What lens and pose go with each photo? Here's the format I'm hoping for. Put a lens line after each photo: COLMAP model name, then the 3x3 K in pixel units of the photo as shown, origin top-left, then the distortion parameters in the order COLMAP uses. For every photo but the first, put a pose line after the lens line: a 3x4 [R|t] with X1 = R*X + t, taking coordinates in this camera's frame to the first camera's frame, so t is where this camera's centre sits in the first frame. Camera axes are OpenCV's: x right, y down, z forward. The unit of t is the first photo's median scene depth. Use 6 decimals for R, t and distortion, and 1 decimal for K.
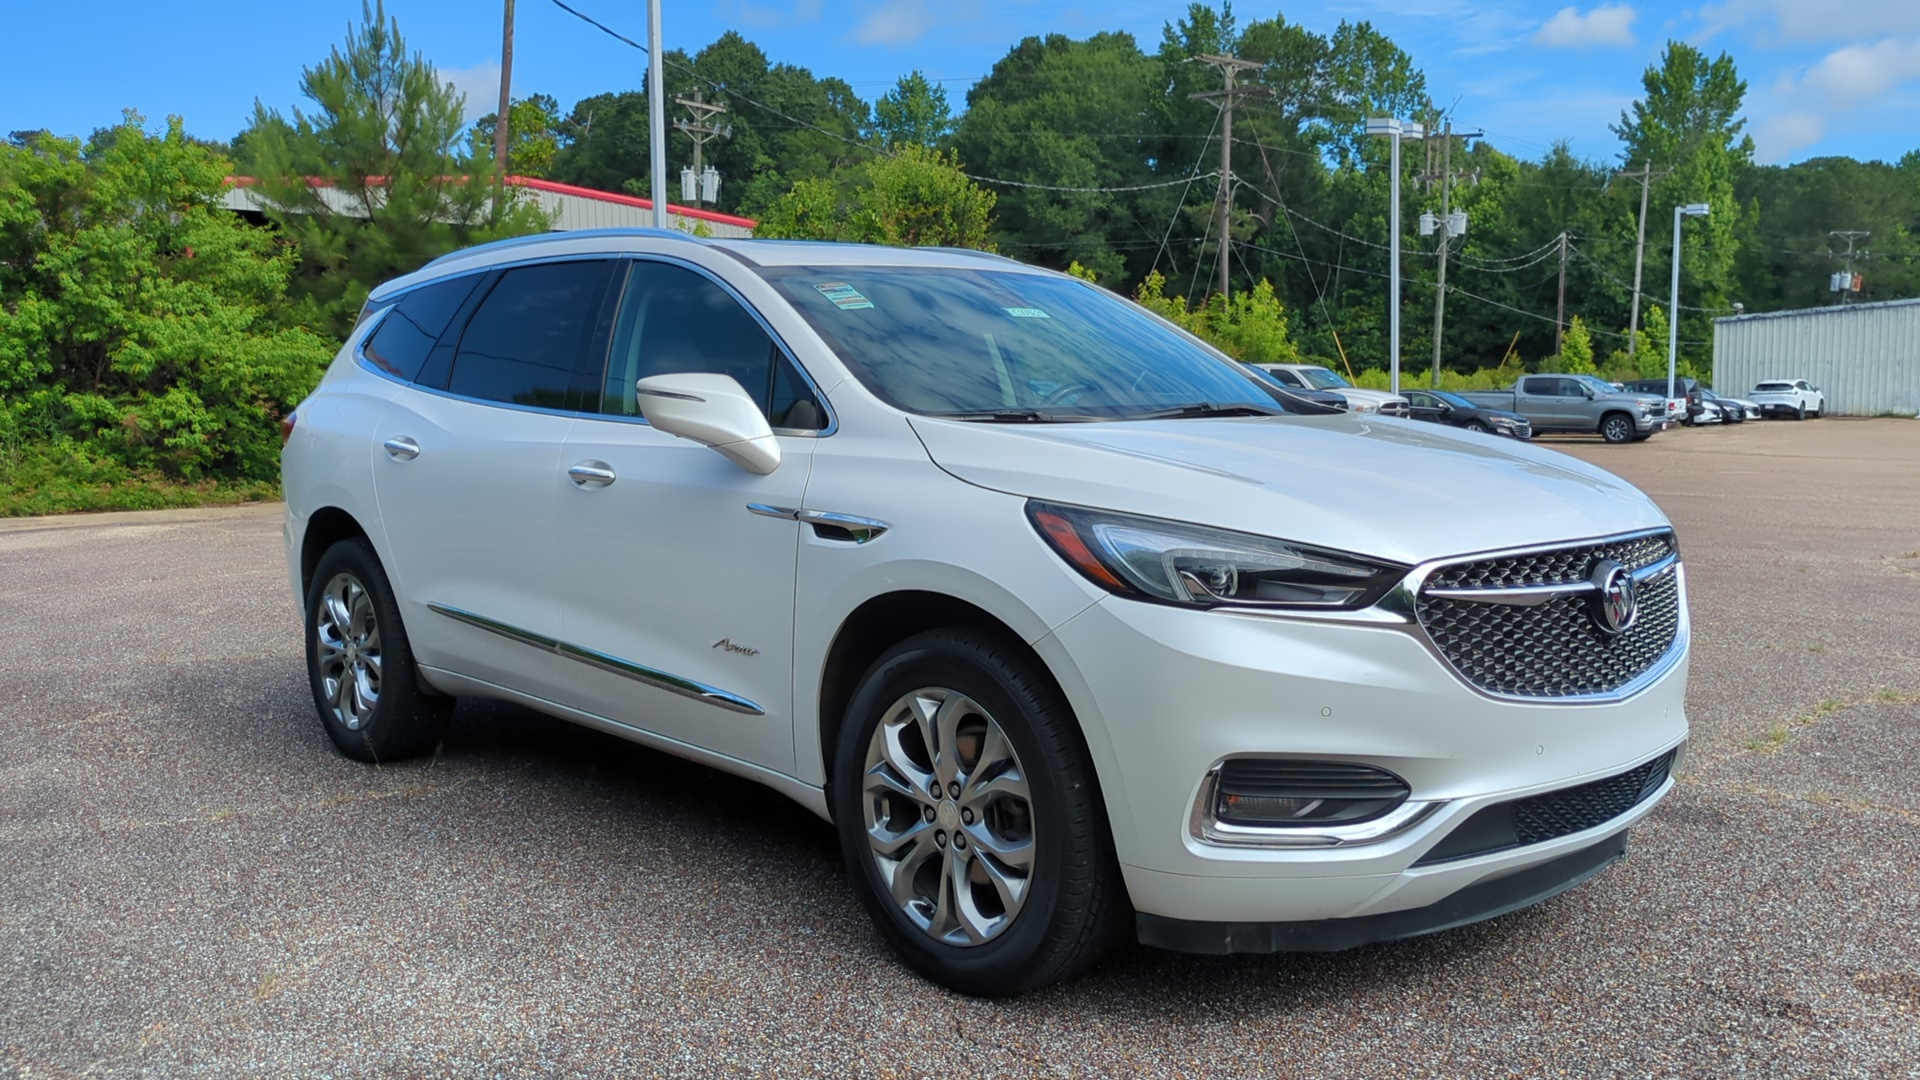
lens RADIAL K [[1699.3, 0, 1004.3], [0, 1699.3, 541.8], [0, 0, 1]] dist [0.010921, 0.012698]
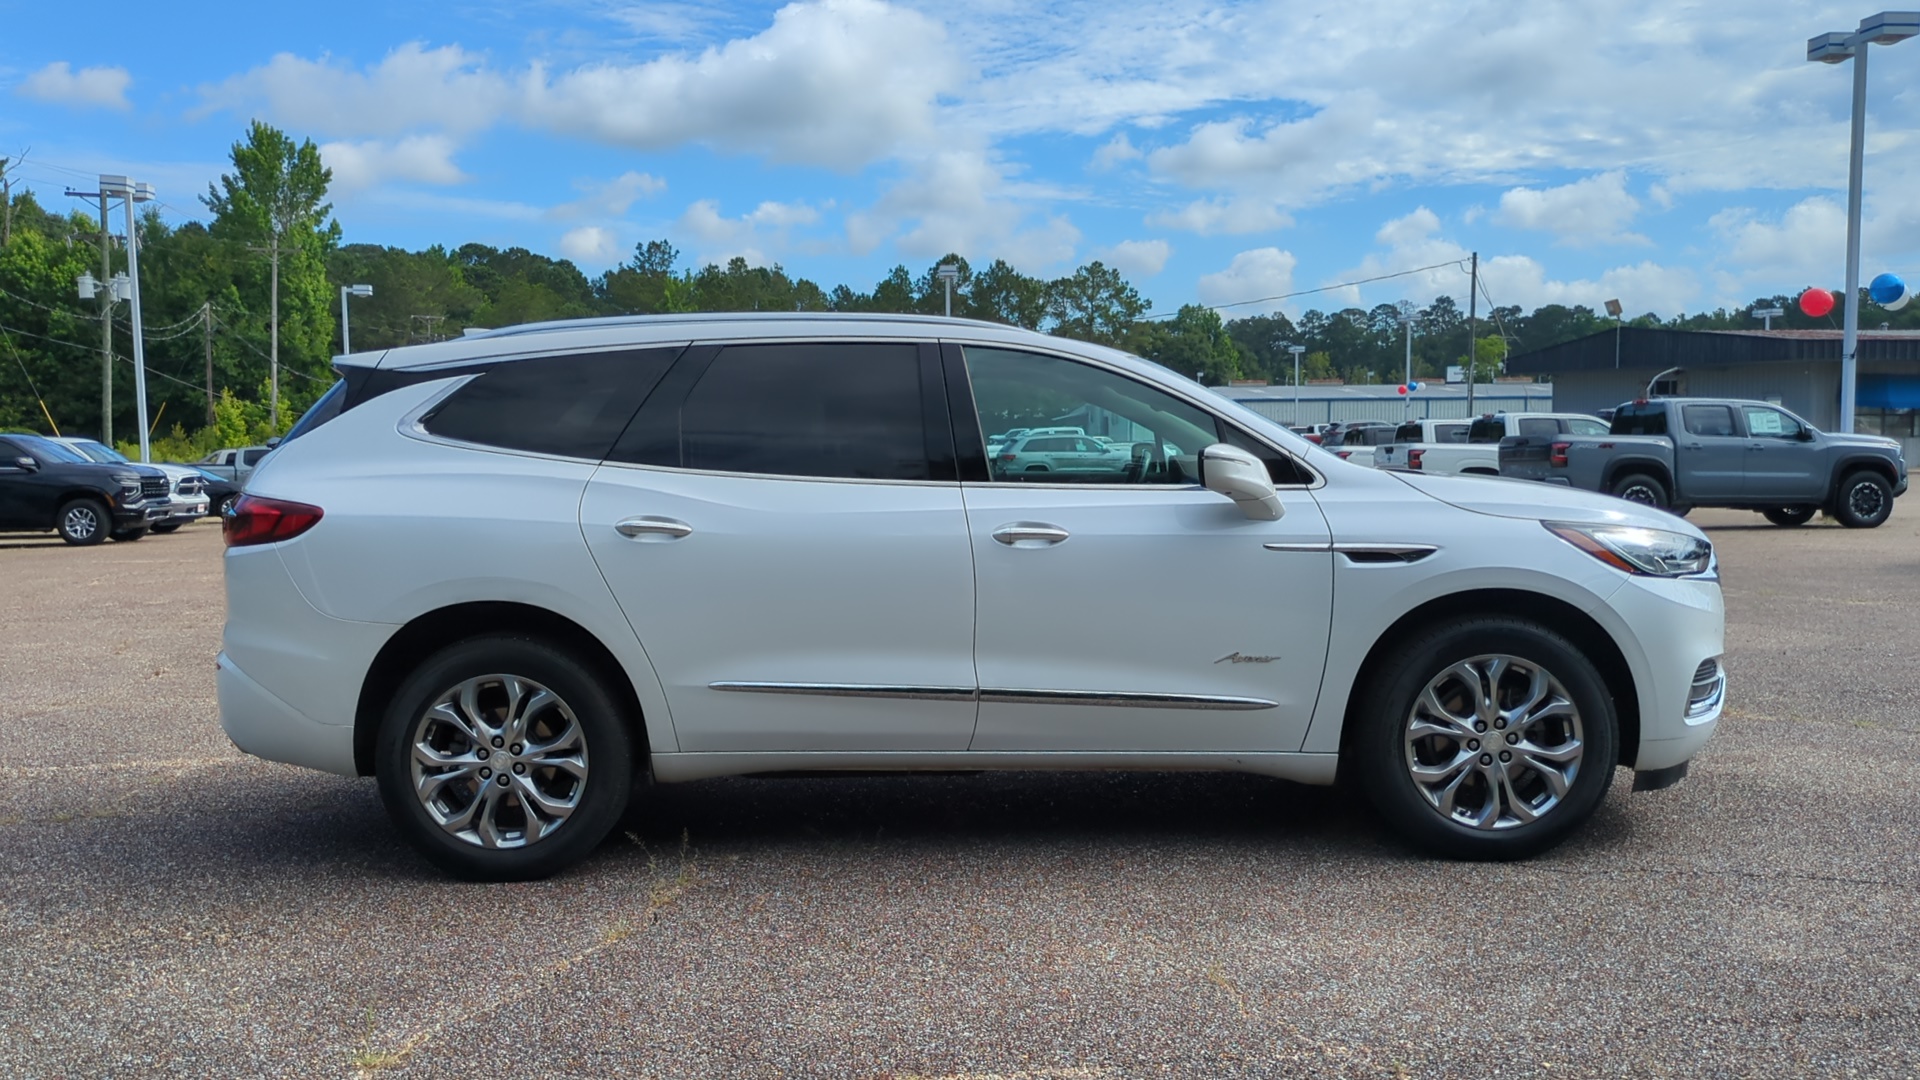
lens RADIAL K [[1717.0, 0, 949.2], [0, 1717.0, 538.3], [0, 0, 1]] dist [0.004136, 0.000300]
pose [[0.631053, -0.051925, 0.774000, -0.158940], [0.086170, 0.996275, -0.003420, -0.005213], [-0.770939, 0.068854, 0.633176, 0.045222]]
